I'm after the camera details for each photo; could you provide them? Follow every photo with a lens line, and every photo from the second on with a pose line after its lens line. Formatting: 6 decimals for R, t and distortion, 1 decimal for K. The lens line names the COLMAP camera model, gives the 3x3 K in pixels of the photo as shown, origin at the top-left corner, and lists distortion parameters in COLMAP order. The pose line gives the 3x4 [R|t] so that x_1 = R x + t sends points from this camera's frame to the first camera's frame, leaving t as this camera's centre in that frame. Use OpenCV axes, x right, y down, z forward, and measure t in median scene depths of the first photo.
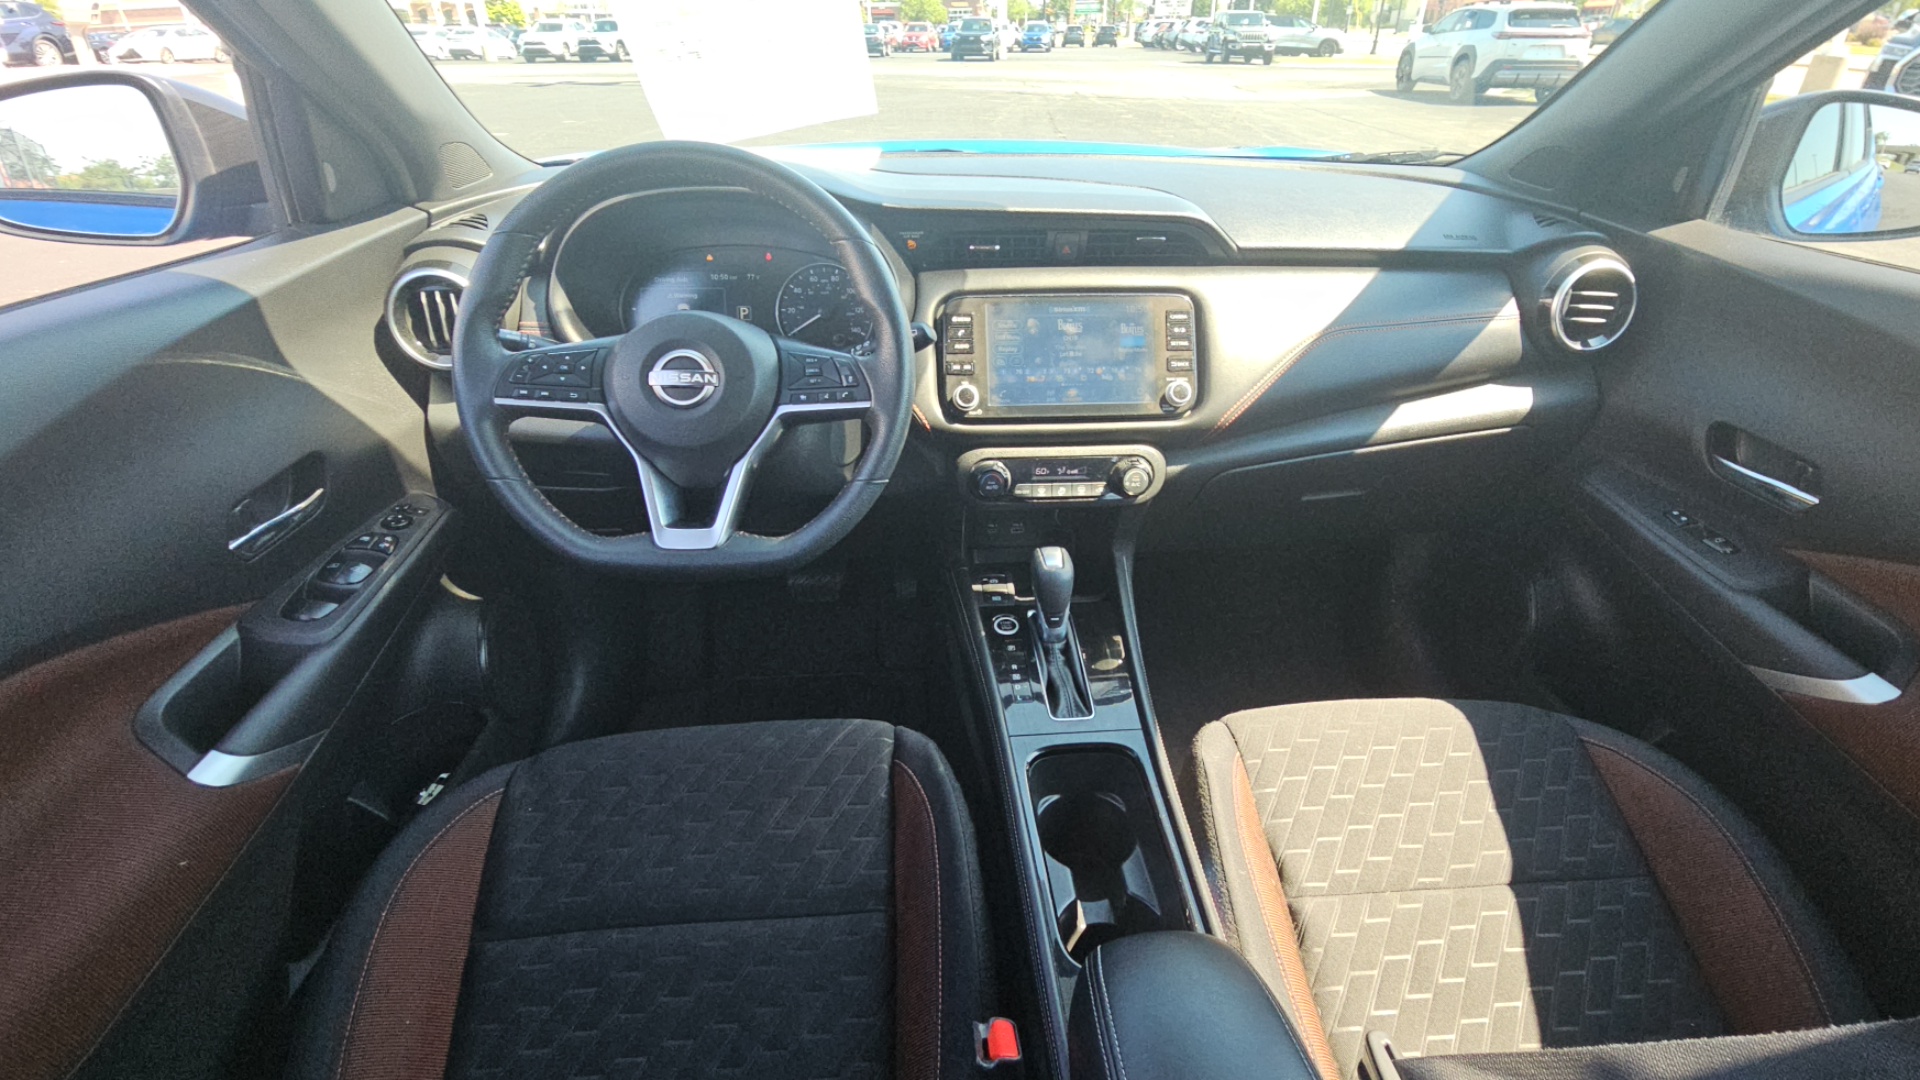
lens RADIAL K [[861.0, 0, 982.7], [0, 861.0, 543.3], [0, 0, 1]] dist [0.010129, -0.007955]
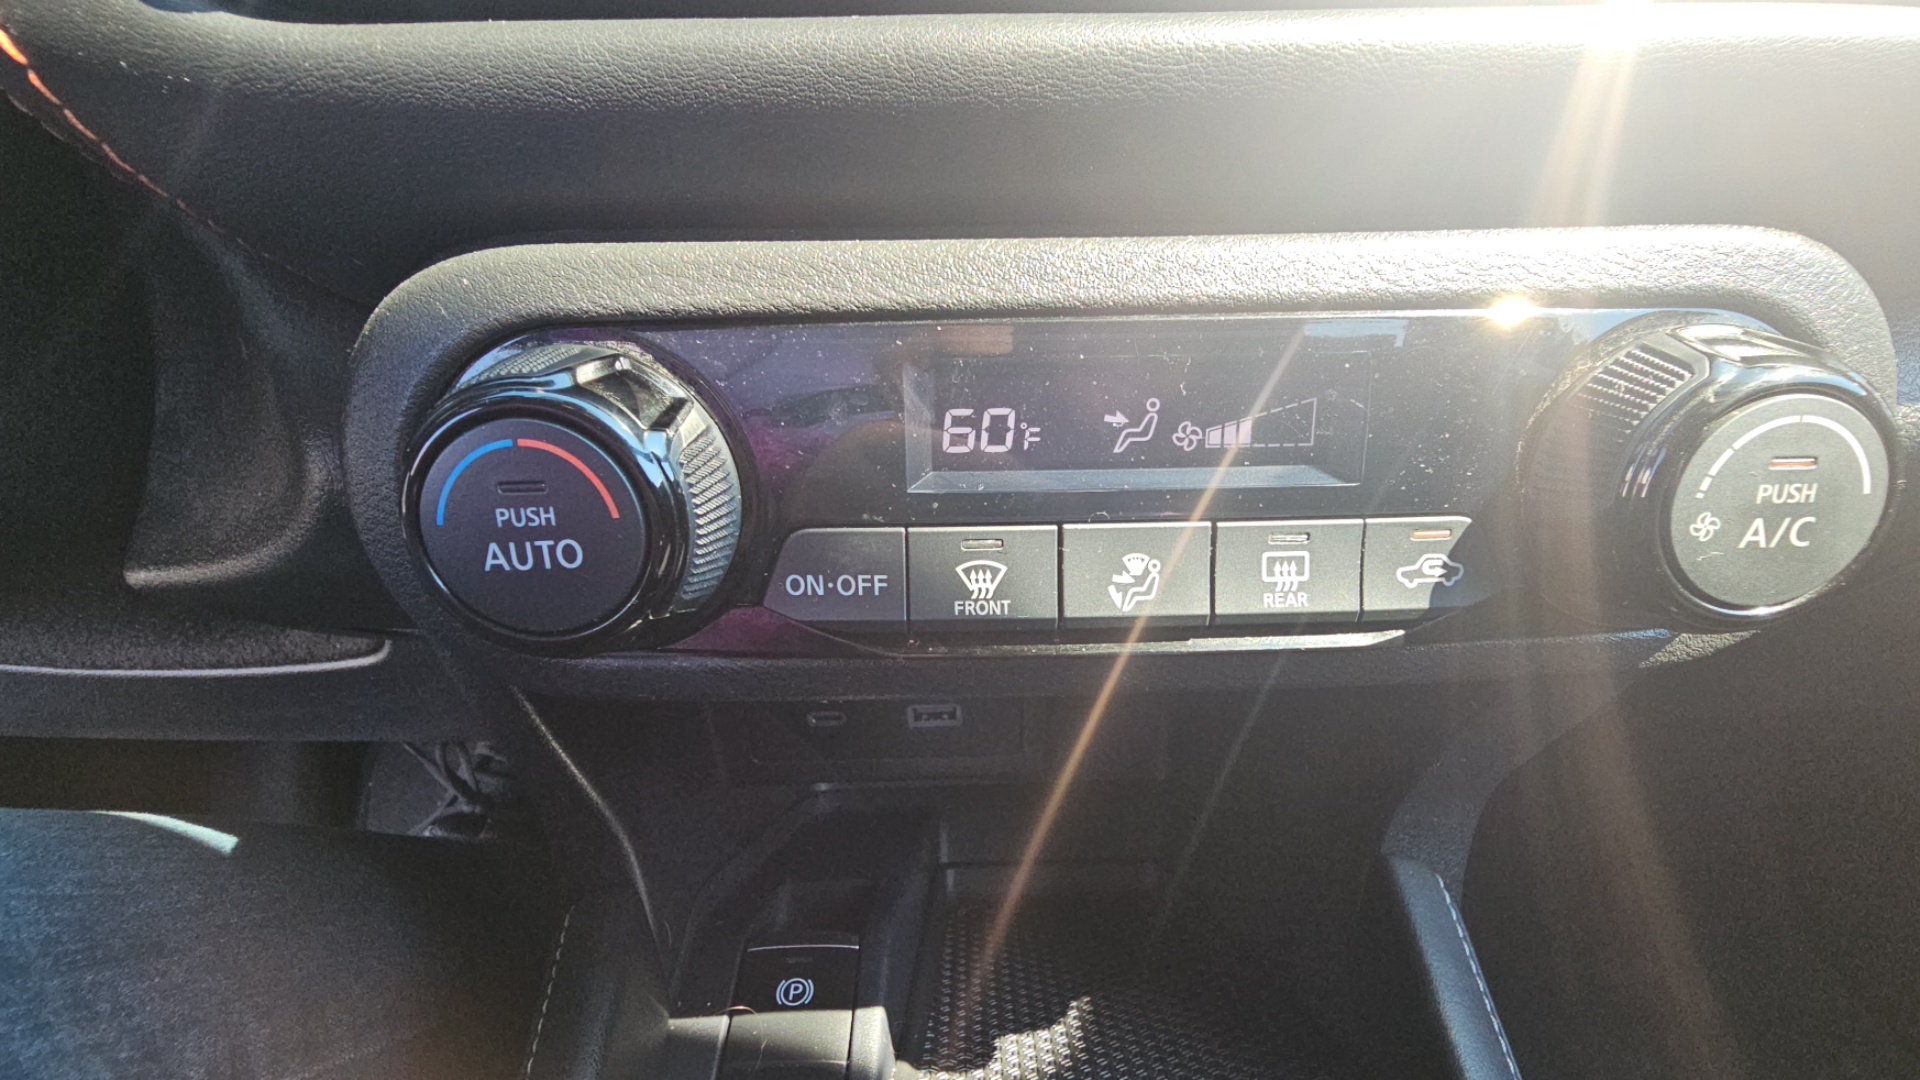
lens RADIAL K [[861.0, 0, 963.5], [0, 861.0, 535.0], [0, 0, 1]] dist [0.010129, -0.007955]
pose [[0.998020, 0.001488, -0.062879, 0.073566], [-0.004304, 0.998992, -0.044687, -0.062605], [0.062749, 0.044869, 0.997020, 0.876894]]
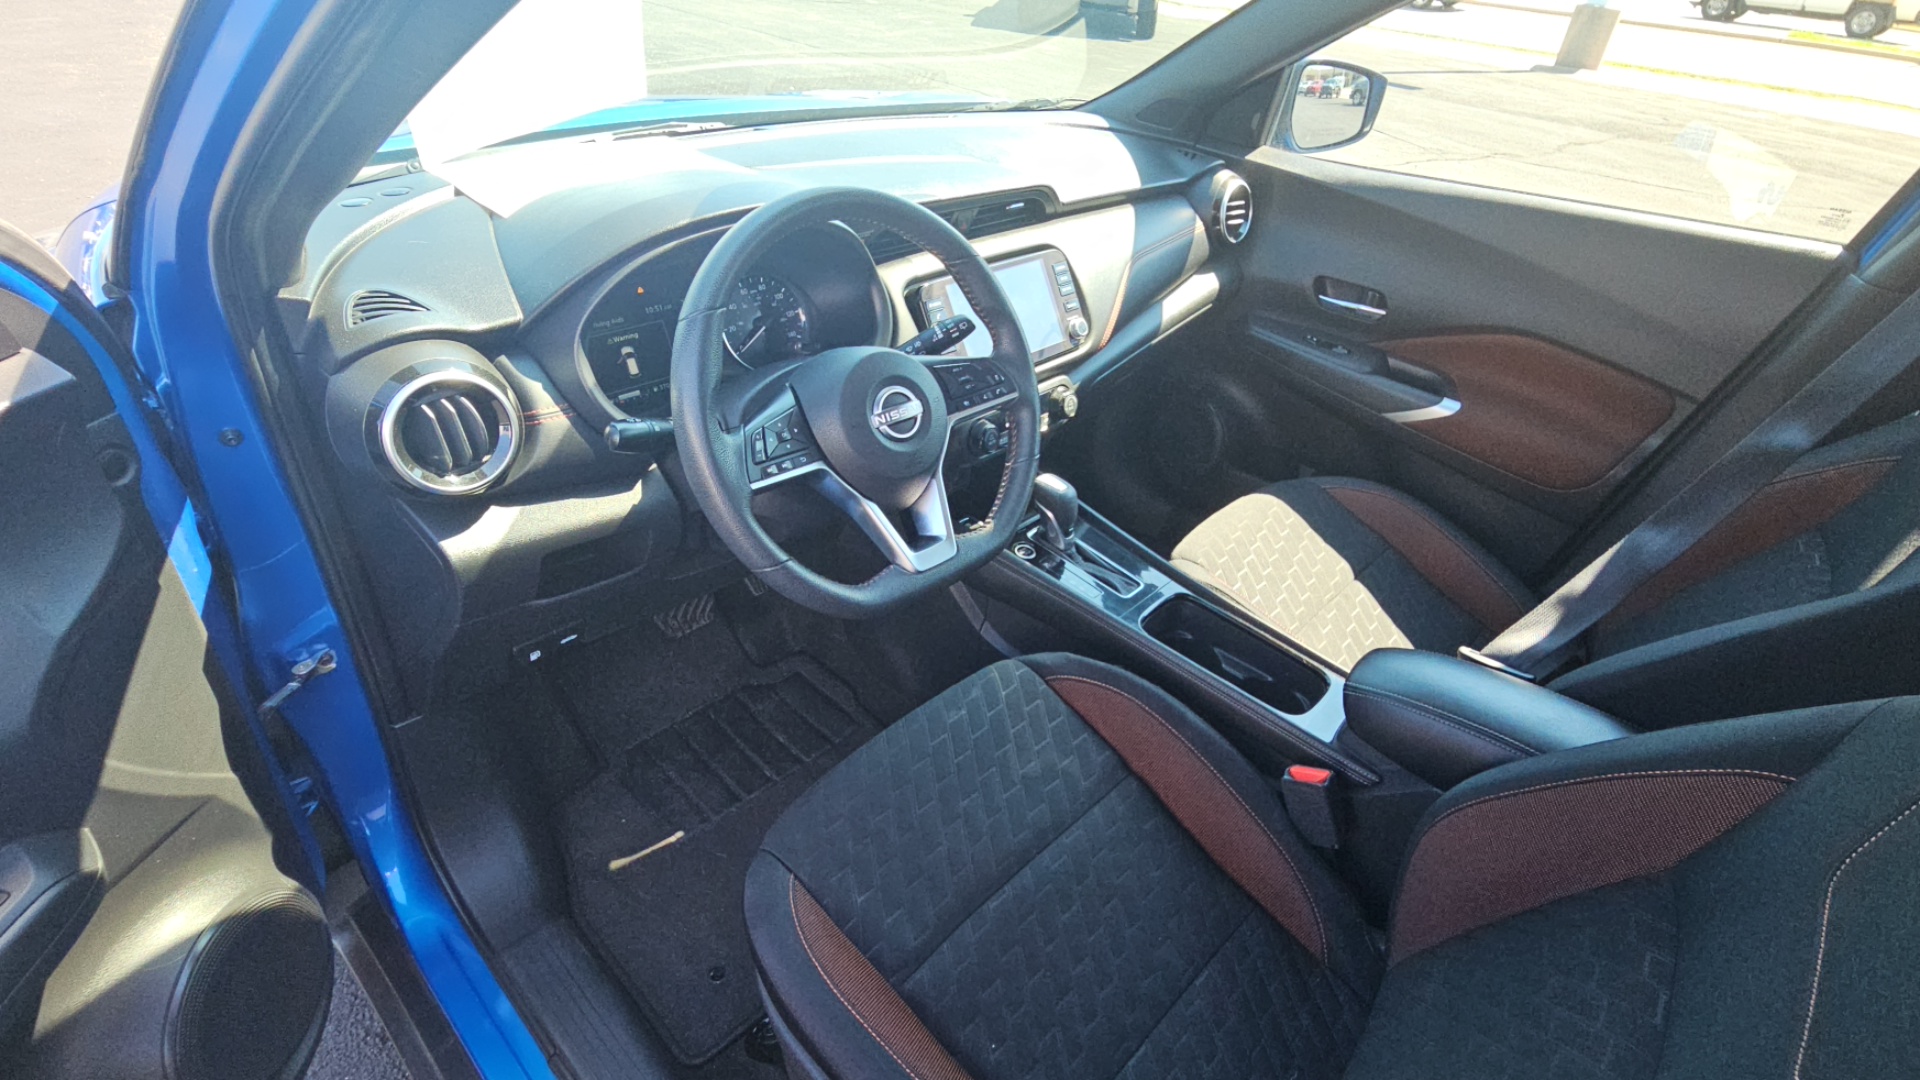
lens RADIAL K [[921.1, 0, 985.4], [0, 921.1, 537.1], [0, 0, 1]] dist [0.002433, 0.000515]
pose [[0.739464, -0.342057, 0.579819, -0.751445], [0.290475, 0.939111, 0.183563, -0.173347], [-0.607304, 0.032685, 0.793797, 0.025897]]
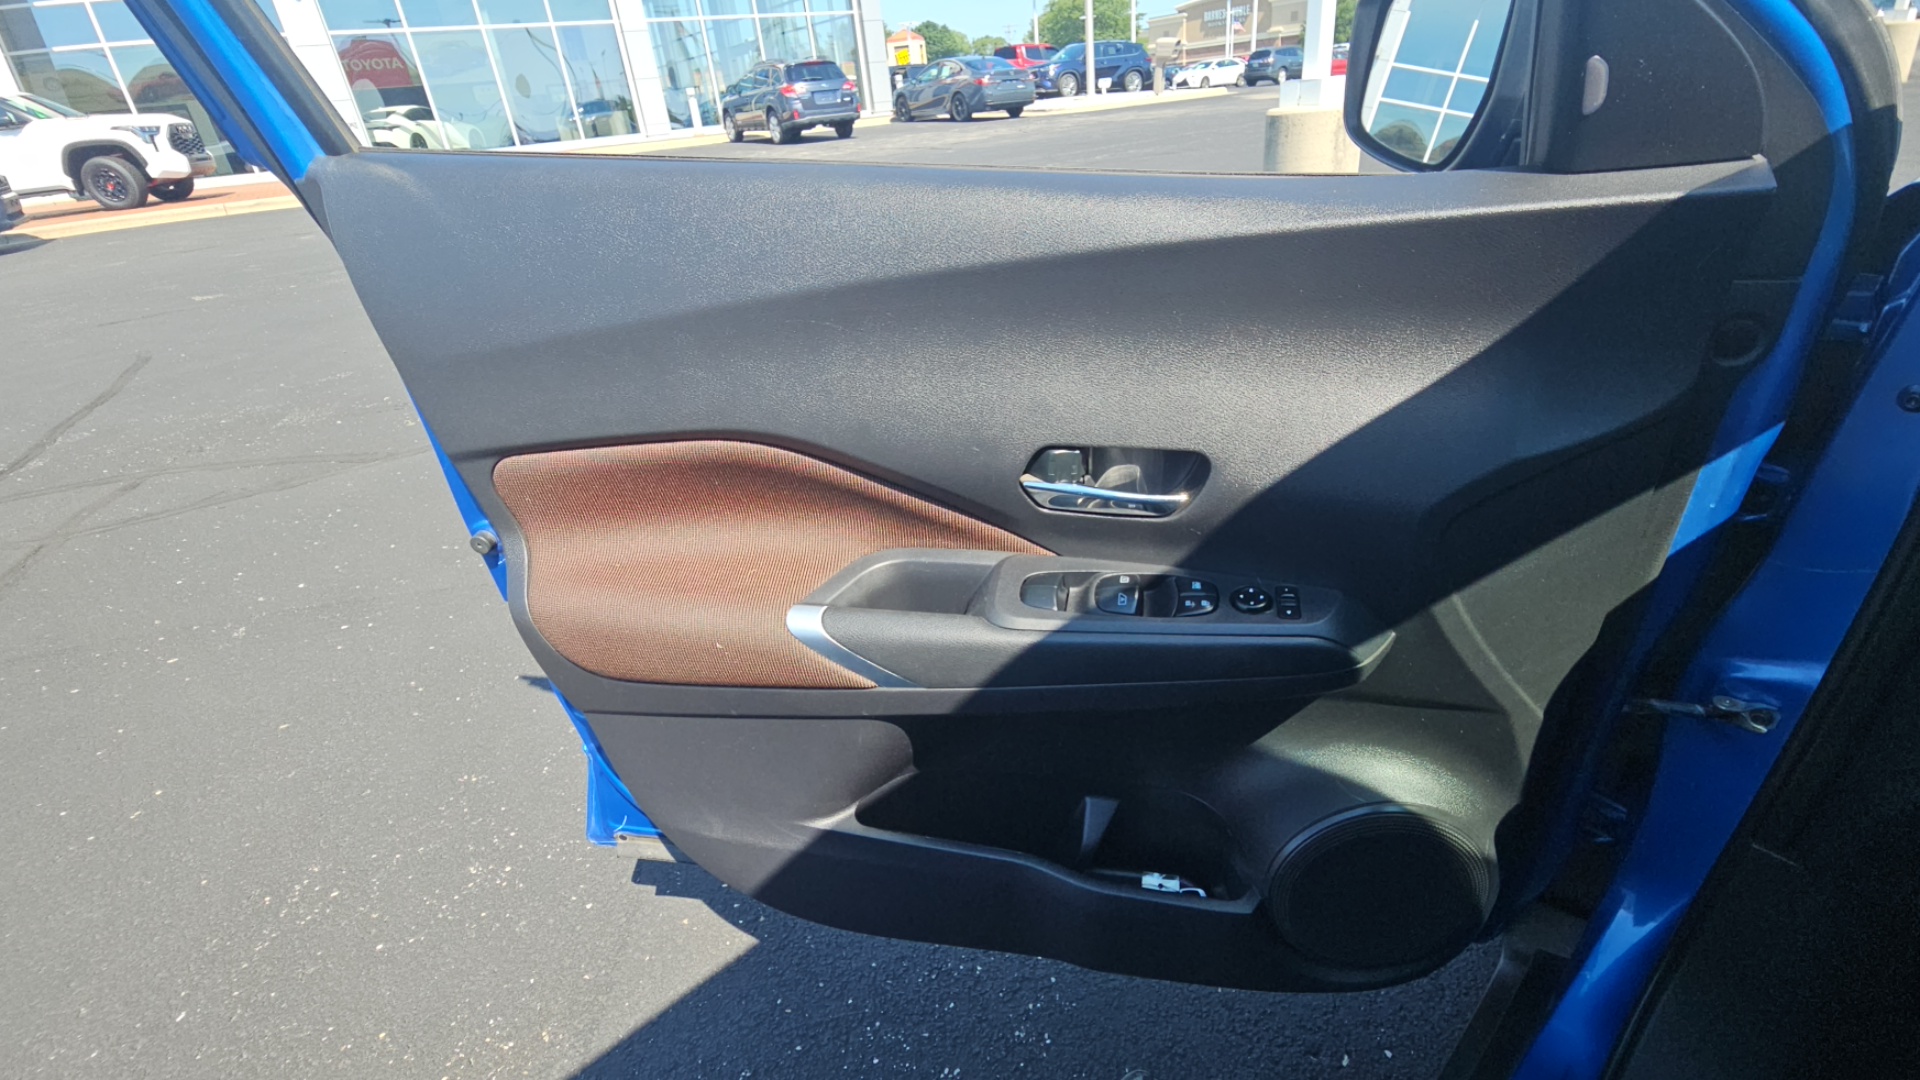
lens RADIAL K [[861.0, 0, 975.3], [0, 861.0, 544.1], [0, 0, 1]] dist [0.010129, -0.007955]
pose [[0.607803, 0.329104, -0.722680, -0.666753], [-0.336248, 0.931124, 0.141229, -0.079947], [0.719384, 0.157160, 0.676600, 0.339437]]
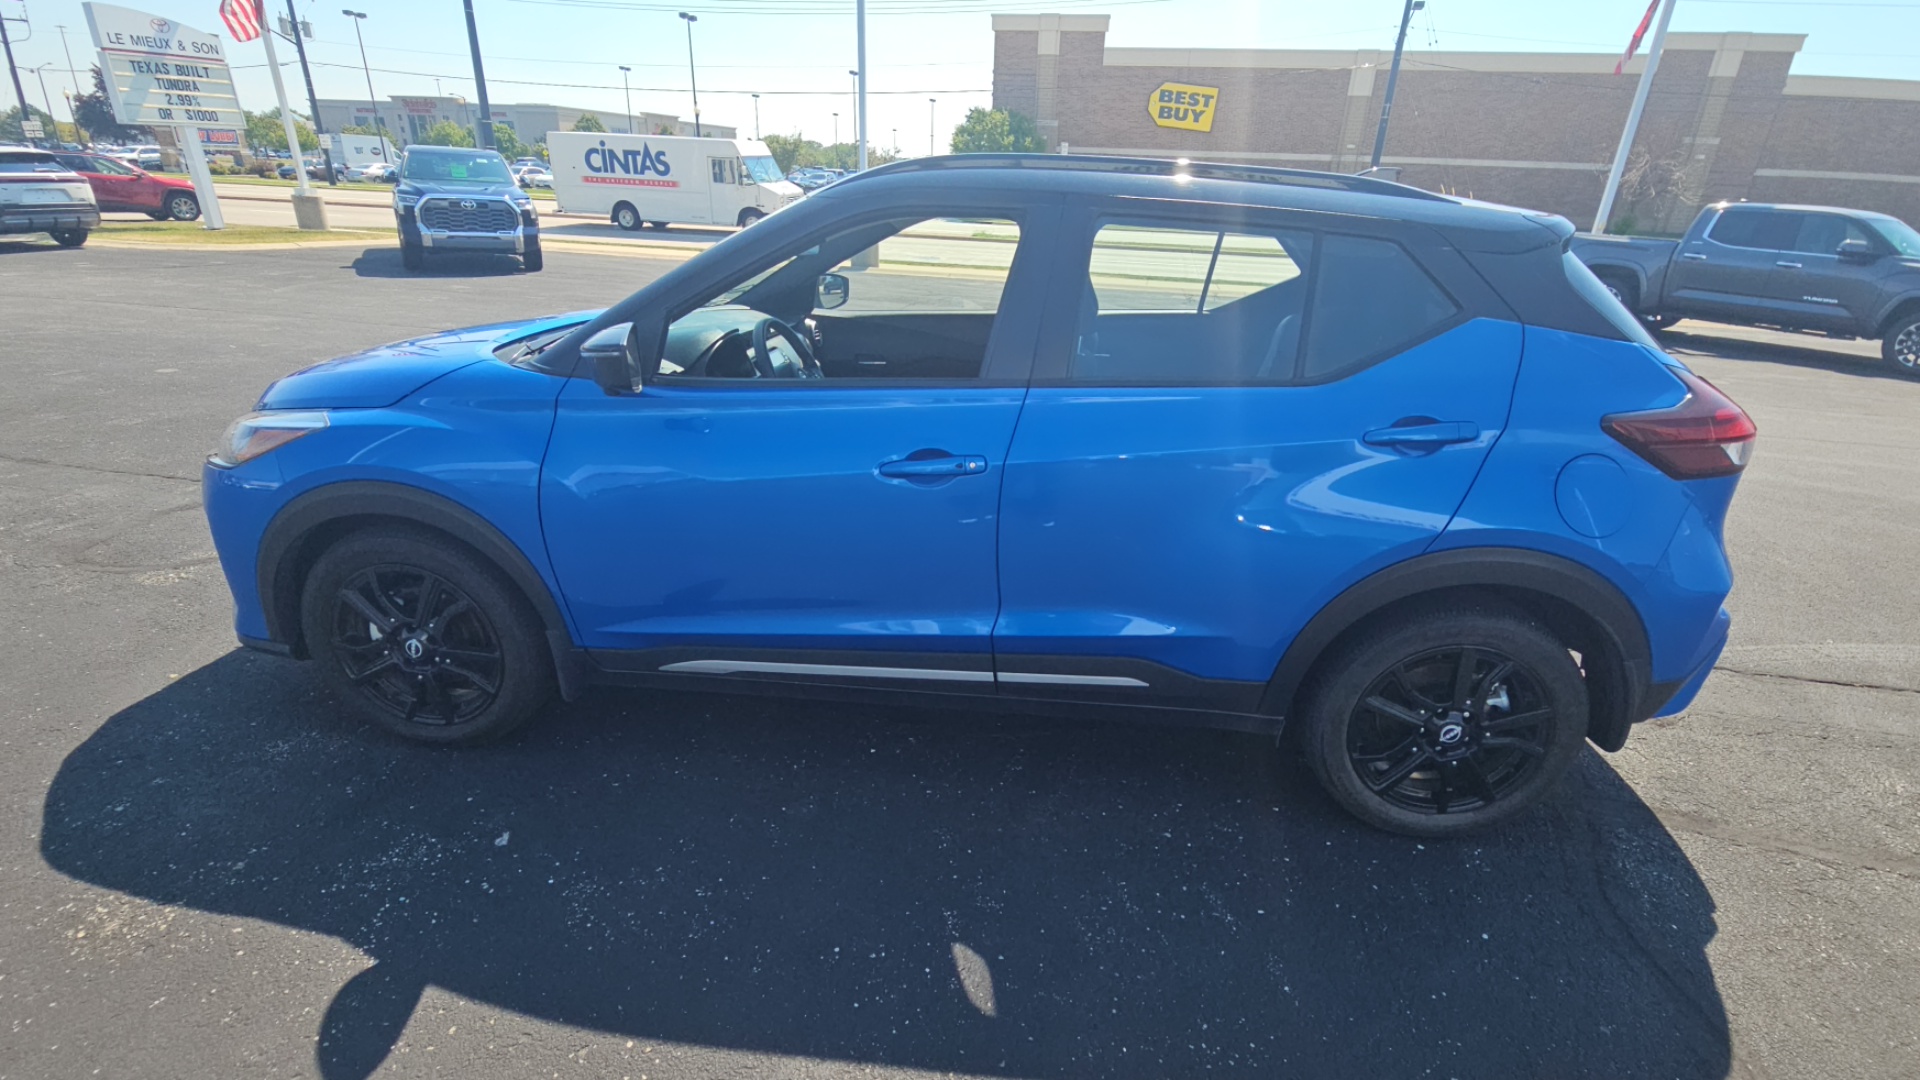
lens RADIAL K [[861.0, 0, 979.8], [0, 861.0, 535.3], [0, 0, 1]] dist [0.010129, -0.007955]
pose [[0.165745, -0.361185, 0.917646, -2.811216], [0.473246, 0.845503, 0.247312, -0.145294], [-0.865198, 0.393281, 0.311067, -0.353635]]
